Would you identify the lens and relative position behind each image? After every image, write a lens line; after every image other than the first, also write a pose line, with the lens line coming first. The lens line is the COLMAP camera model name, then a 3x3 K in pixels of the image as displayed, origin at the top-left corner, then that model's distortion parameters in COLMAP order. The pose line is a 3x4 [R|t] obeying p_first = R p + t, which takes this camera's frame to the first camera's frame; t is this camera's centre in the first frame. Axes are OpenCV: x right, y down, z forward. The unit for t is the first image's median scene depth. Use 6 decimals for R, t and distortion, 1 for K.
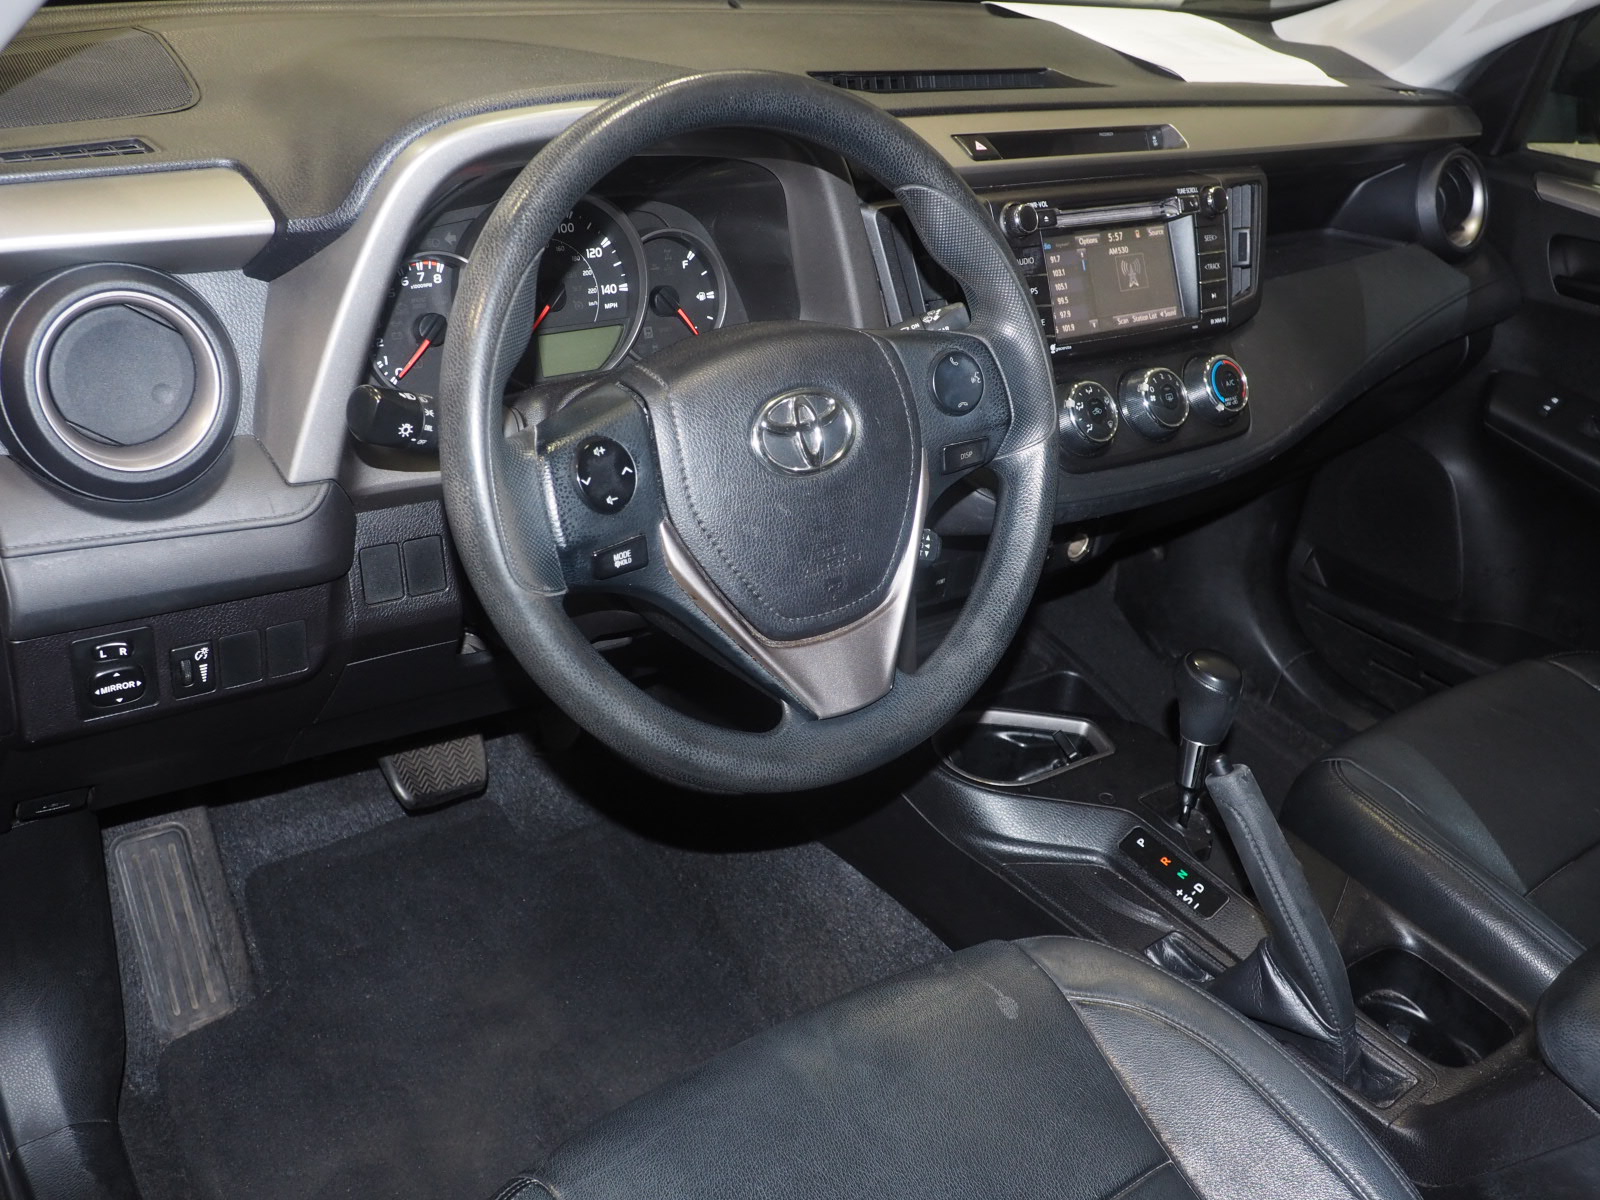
lens RADIAL K [[1538.0, 0, 808.0], [0, 1538.0, 594.7], [0, 0, 1]] dist [-0.003481, 0.000000]
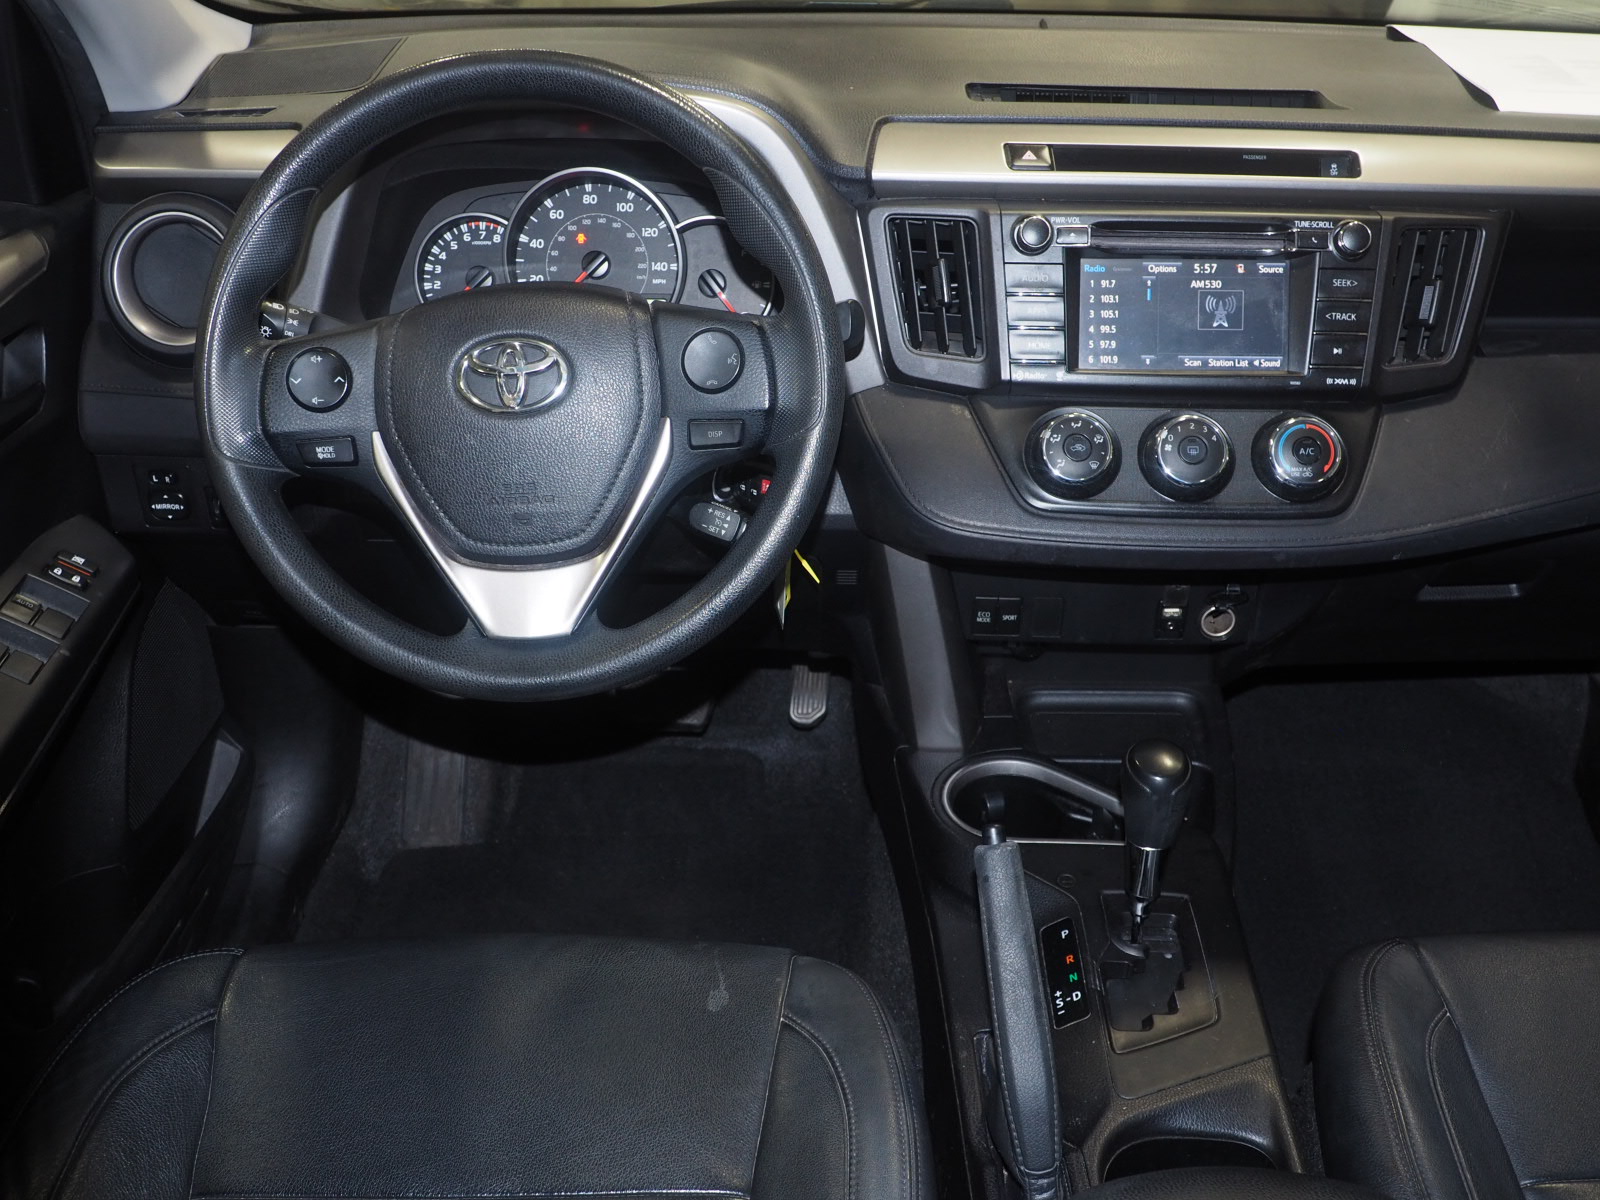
lens RADIAL K [[1538.0, 0, 798.6], [0, 1538.0, 612.0], [0, 0, 1]] dist [-0.003481, 0.000000]
pose [[0.788981, 0.209951, -0.577434, 0.642906], [-0.227934, 0.972760, 0.042250, -0.027072], [0.570575, 0.098282, 0.815344, 0.183237]]
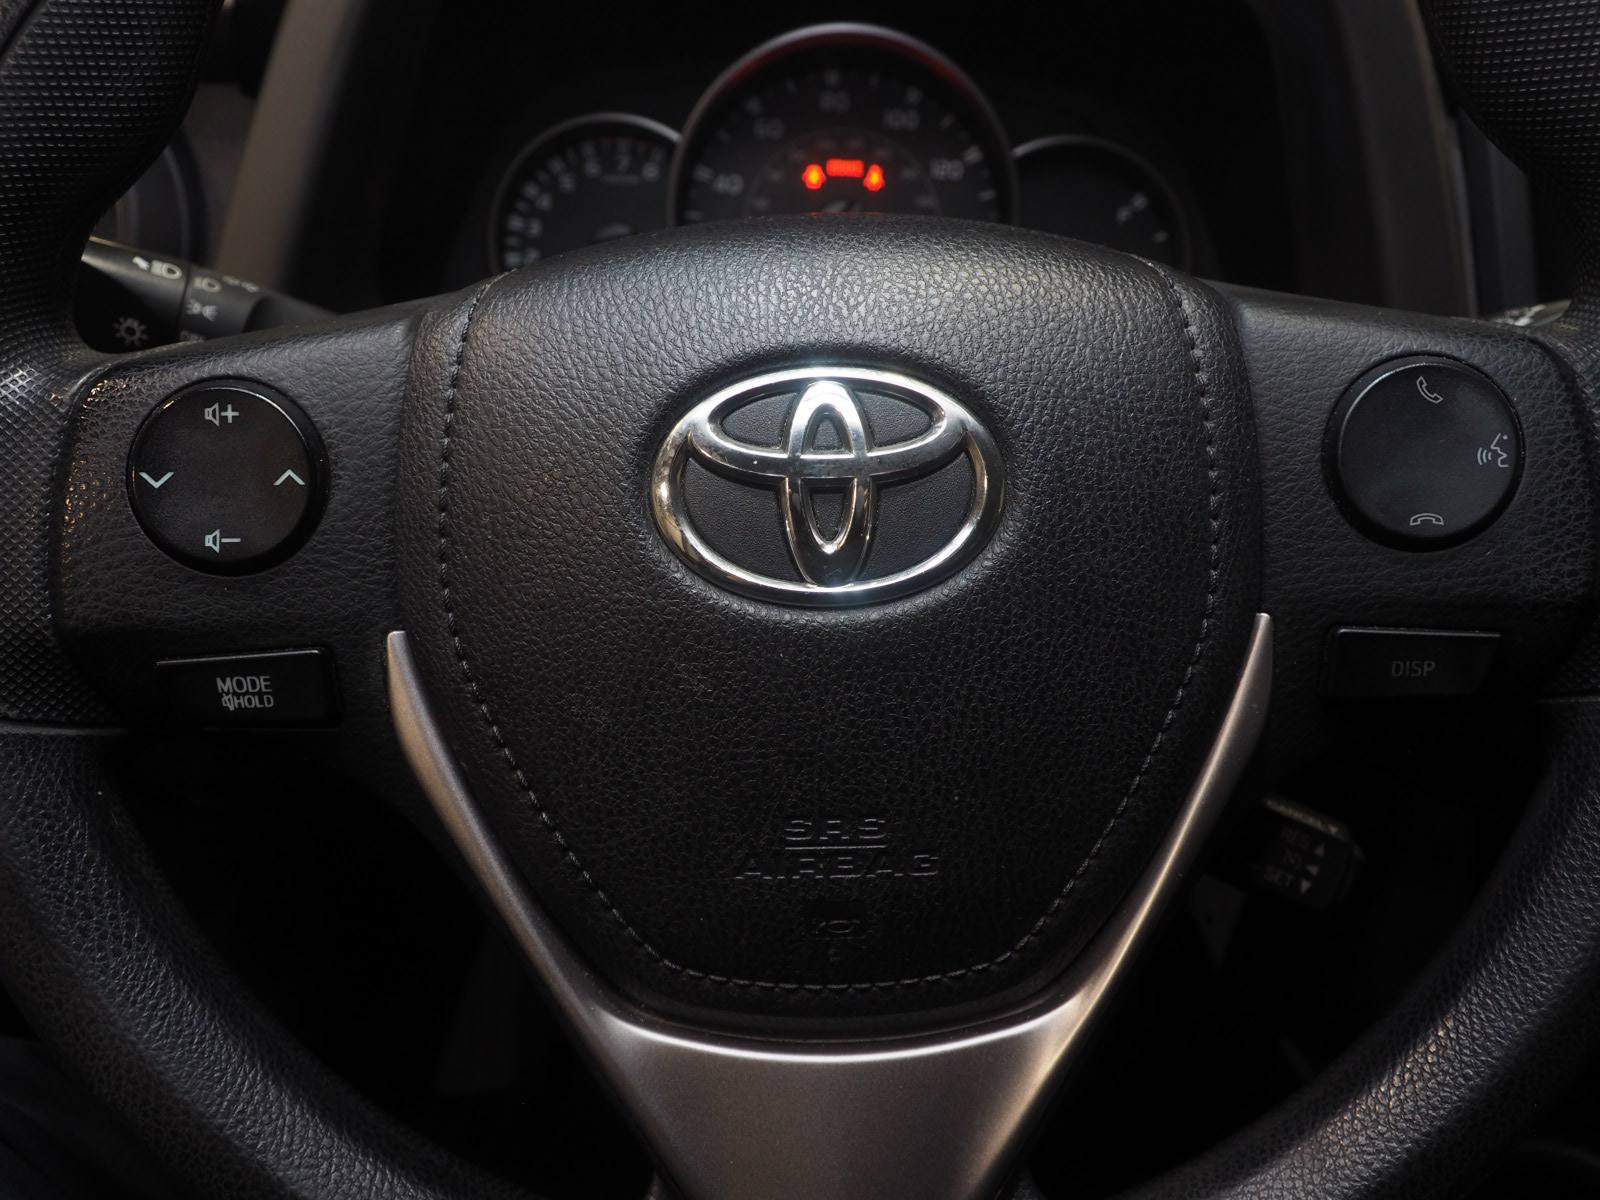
lens RADIAL K [[1318.1, 0, 811.6], [0, 1318.1, 588.6], [0, 0, 1]] dist [-0.006612, -0.002802]
pose [[0.800223, 0.222584, -0.556866, 0.131666], [-0.251837, 0.967452, 0.024805, -0.069229], [0.544263, 0.120390, 0.830232, 0.579252]]
